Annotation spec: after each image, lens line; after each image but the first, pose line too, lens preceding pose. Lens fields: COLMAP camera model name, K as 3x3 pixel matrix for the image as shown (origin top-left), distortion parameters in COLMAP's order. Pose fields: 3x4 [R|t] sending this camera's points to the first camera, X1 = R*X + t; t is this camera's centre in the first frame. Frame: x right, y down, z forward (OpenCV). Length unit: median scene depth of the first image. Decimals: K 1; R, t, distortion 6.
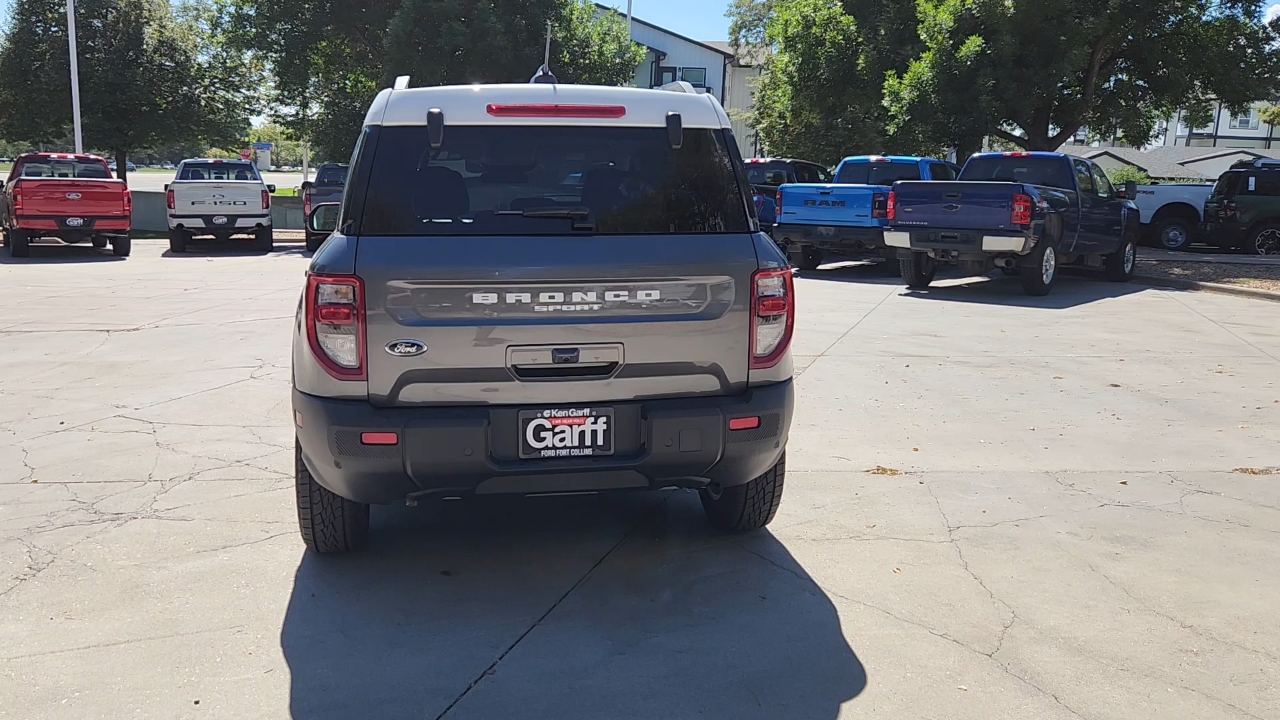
lens RADIAL K [[1090.9, 0, 625.3], [0, 1090.9, 363.9], [0, 0, 1]] dist [0.022375, 0.001782]
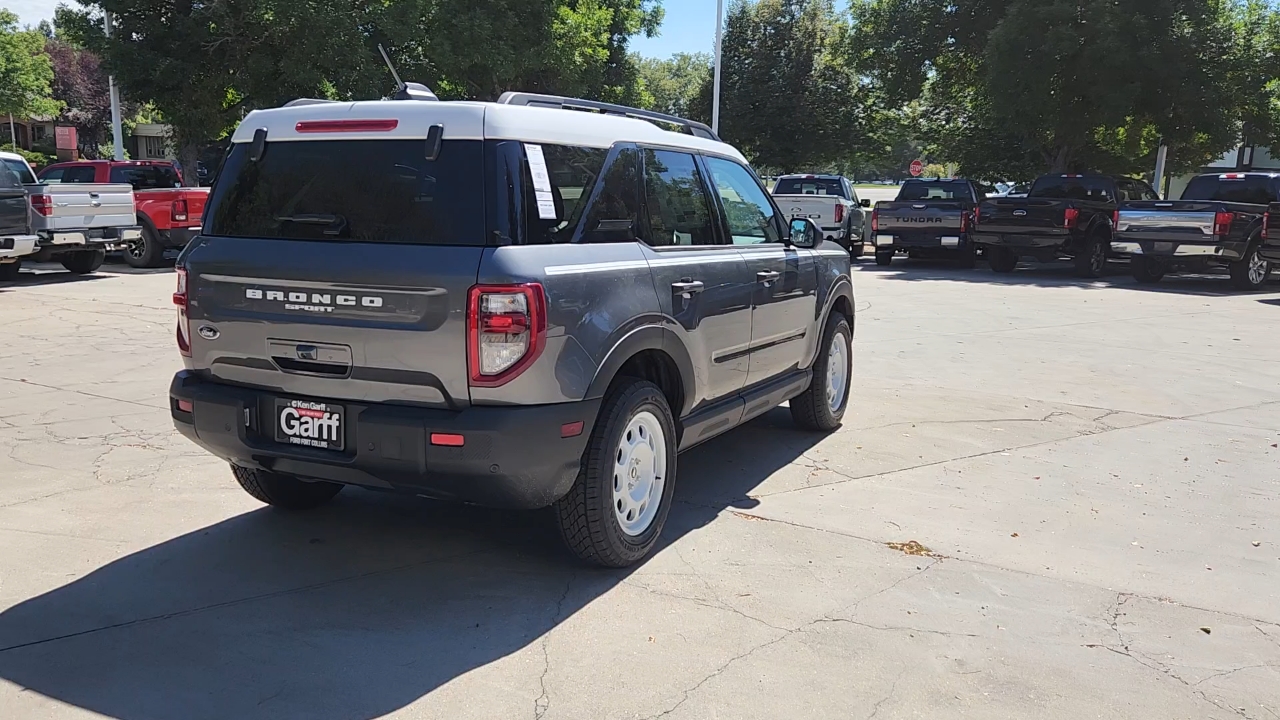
lens RADIAL K [[1098.5, 0, 640.0], [0, 1098.5, 360.0], [0, 0, 1]] dist [0.019367, -0.009518]
pose [[0.802321, 0.097668, -0.588848, 0.836611], [-0.108626, 0.993940, 0.016852, -0.053033], [0.586925, 0.050444, 0.808068, 0.310586]]
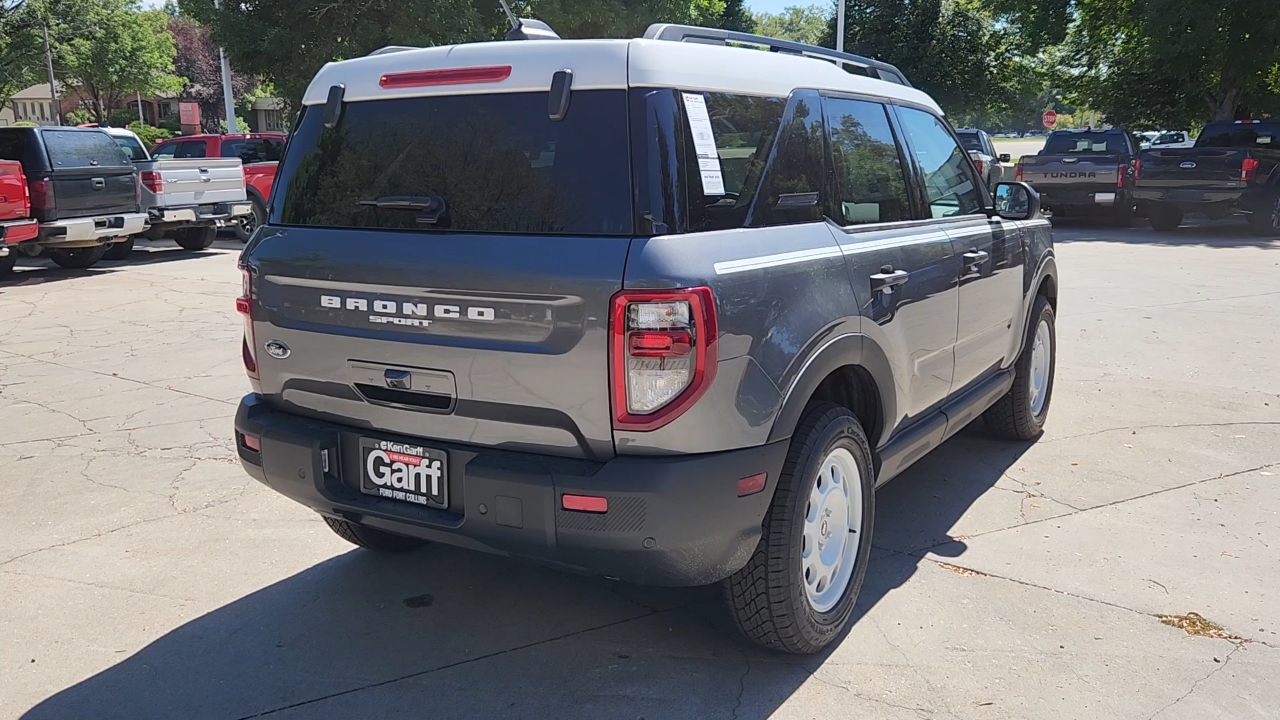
lens RADIAL K [[1098.5, 0, 640.0], [0, 1098.5, 360.0], [0, 0, 1]] dist [0.019367, -0.009518]
pose [[0.741279, 0.112359, -0.661726, 0.613645], [-0.096259, 0.993494, 0.060861, -0.087912], [0.664259, 0.018581, 0.747272, 0.496719]]
